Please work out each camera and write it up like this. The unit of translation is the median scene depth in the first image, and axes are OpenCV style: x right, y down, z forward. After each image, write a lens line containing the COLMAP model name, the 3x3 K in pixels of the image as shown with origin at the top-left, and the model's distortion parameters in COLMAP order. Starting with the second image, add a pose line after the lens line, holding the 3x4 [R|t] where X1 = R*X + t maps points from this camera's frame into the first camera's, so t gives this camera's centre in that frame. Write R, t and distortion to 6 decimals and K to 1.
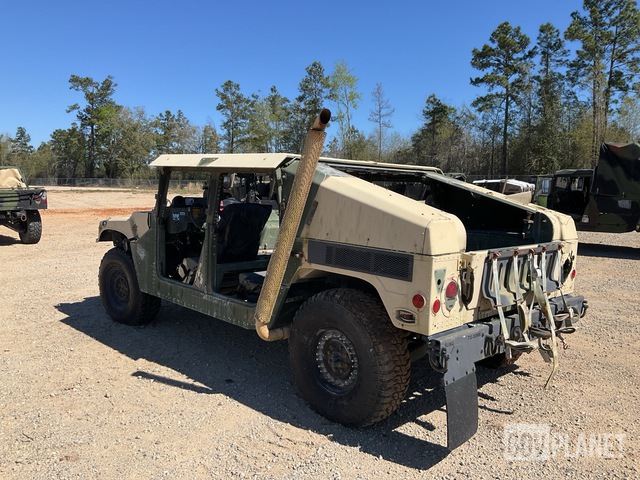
lens RADIAL K [[526.8, 0, 320.0], [0, 526.8, 240.0], [0, 0, 1]] dist [0.042561, -0.007803]
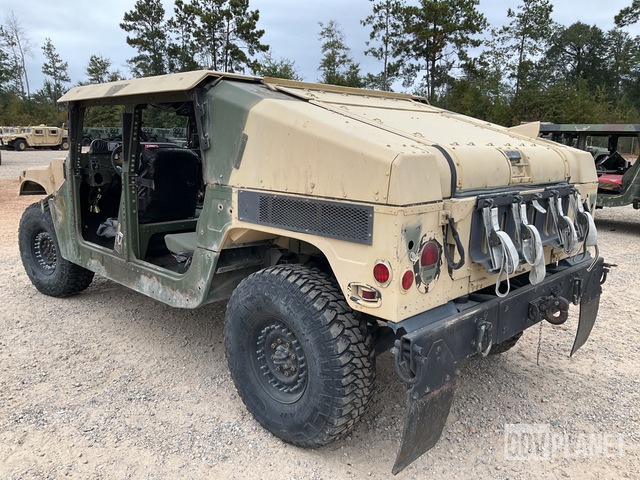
lens RADIAL K [[526.8, 0, 320.0], [0, 526.8, 240.0], [0, 0, 1]] dist [0.042561, -0.007803]
pose [[0.999777, -0.019137, 0.008904, 0.077593], [0.018330, 0.996353, 0.083340, 0.011335], [-0.010466, -0.083158, 0.996481, 0.246076]]
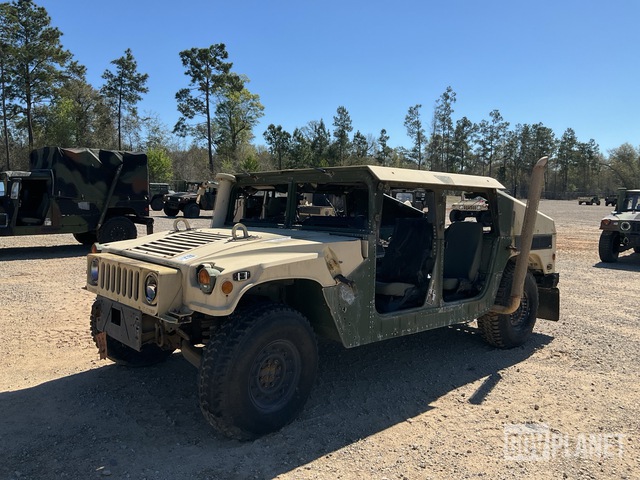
lens RADIAL K [[526.8, 0, 320.0], [0, 526.8, 240.0], [0, 0, 1]] dist [0.042561, -0.007803]
pose [[0.056694, -0.102061, 0.993161, -1.422221], [0.091982, 0.991064, 0.096595, -0.170195], [-0.994145, 0.085876, 0.065575, 1.329789]]
